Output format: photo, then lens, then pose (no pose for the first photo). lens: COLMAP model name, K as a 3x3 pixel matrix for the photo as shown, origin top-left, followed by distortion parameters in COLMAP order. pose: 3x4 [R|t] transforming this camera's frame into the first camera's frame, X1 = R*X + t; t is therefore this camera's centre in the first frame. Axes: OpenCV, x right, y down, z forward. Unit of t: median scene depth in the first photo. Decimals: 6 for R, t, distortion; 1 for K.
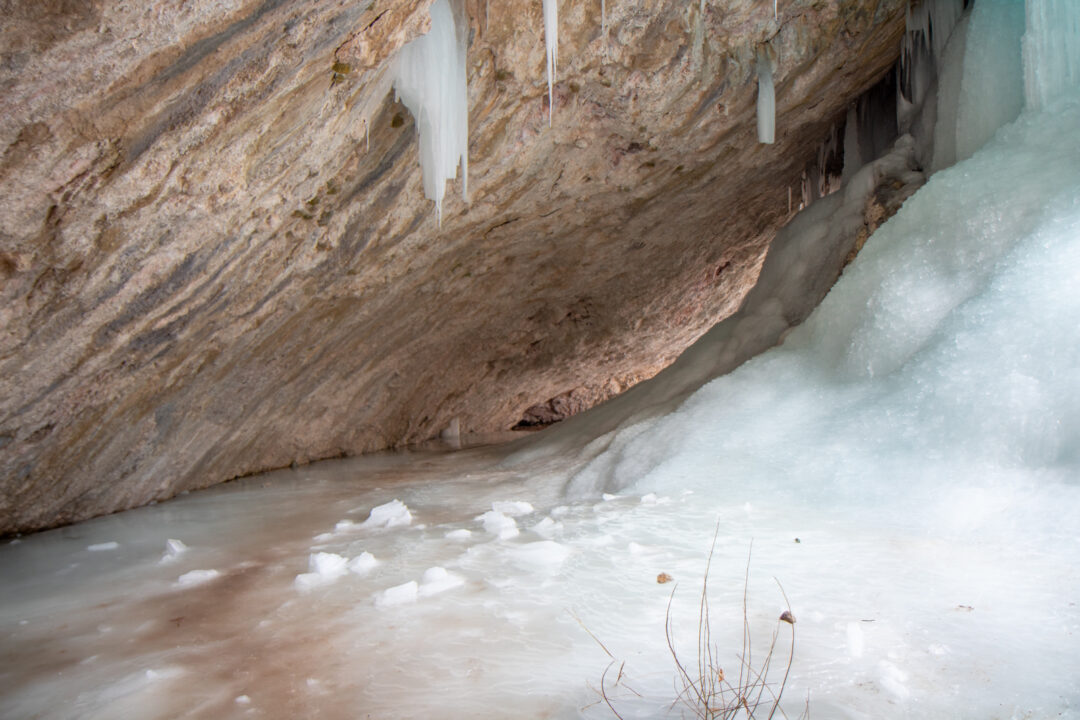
lens RADIAL K [[835.0, 0, 526.7], [0, 835.0, 363.4], [0, 0, 1]] dist [-0.119416, 0.106417]
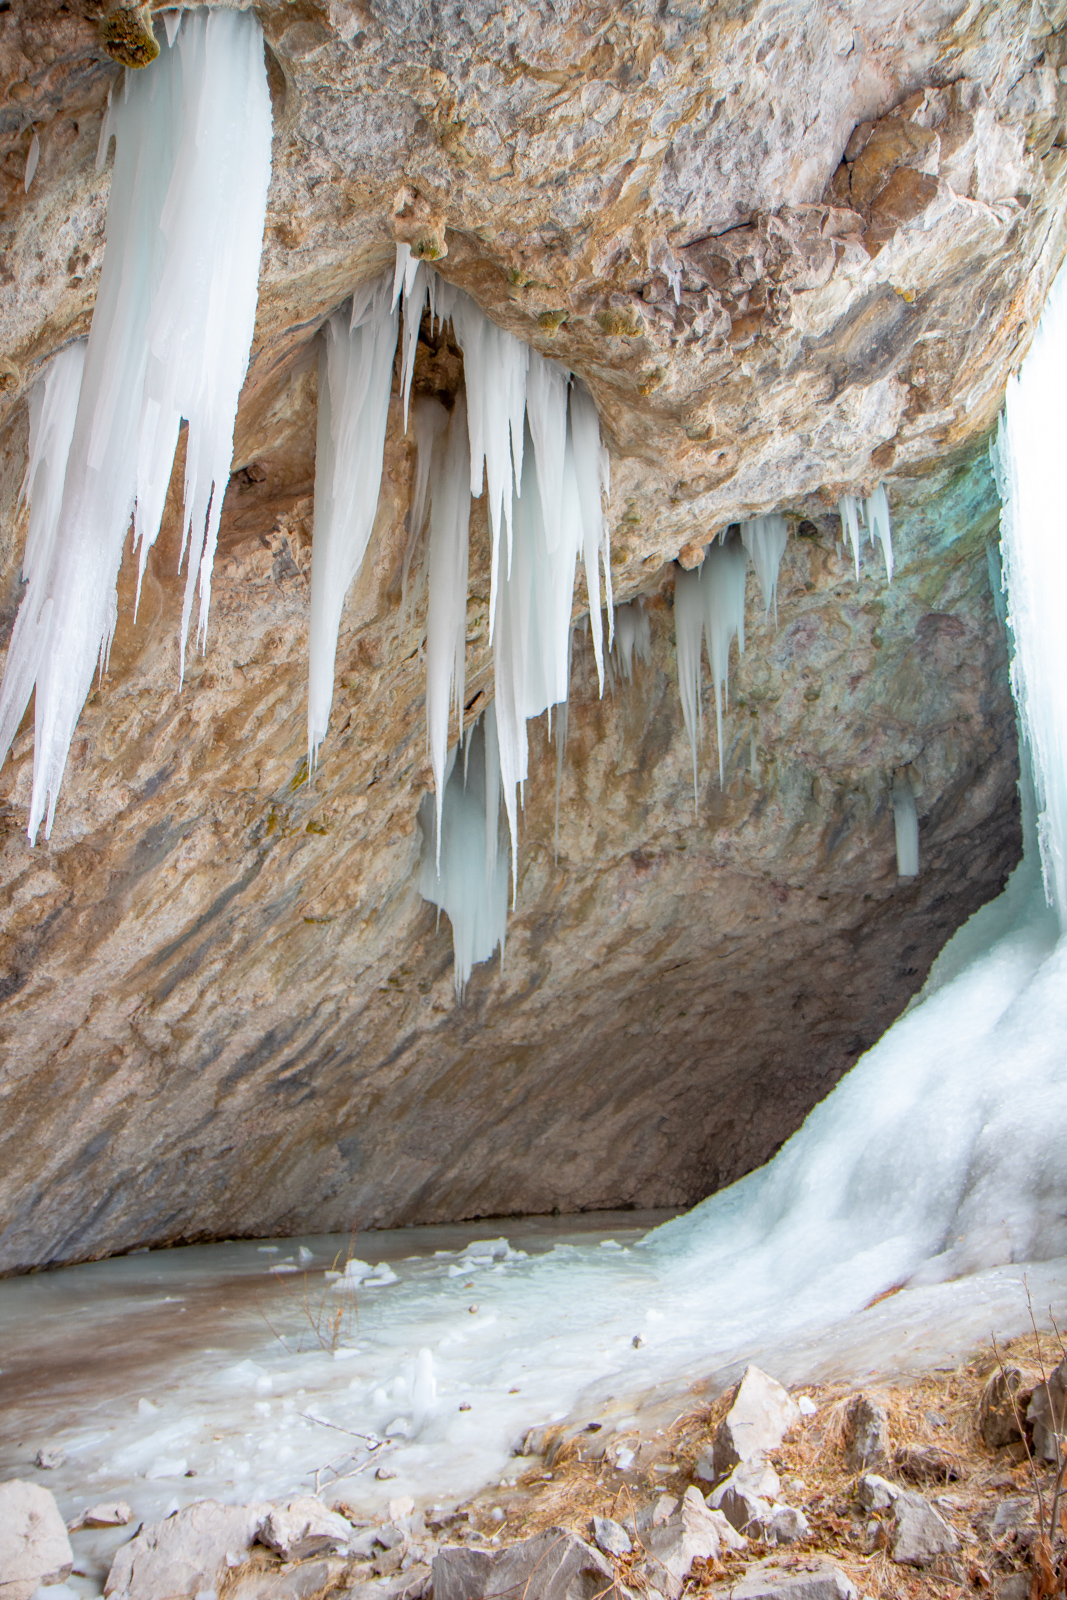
lens RADIAL K [[1234.1, 0, 522.3], [0, 1234.1, 816.6], [0, 0, 1]] dist [-0.121376, 0.106769]
pose [[0.848854, -0.086500, -0.521502, 0.670146], [-0.028478, 0.977607, -0.208505, -0.038634], [0.527859, 0.191842, 0.827382, -0.374543]]
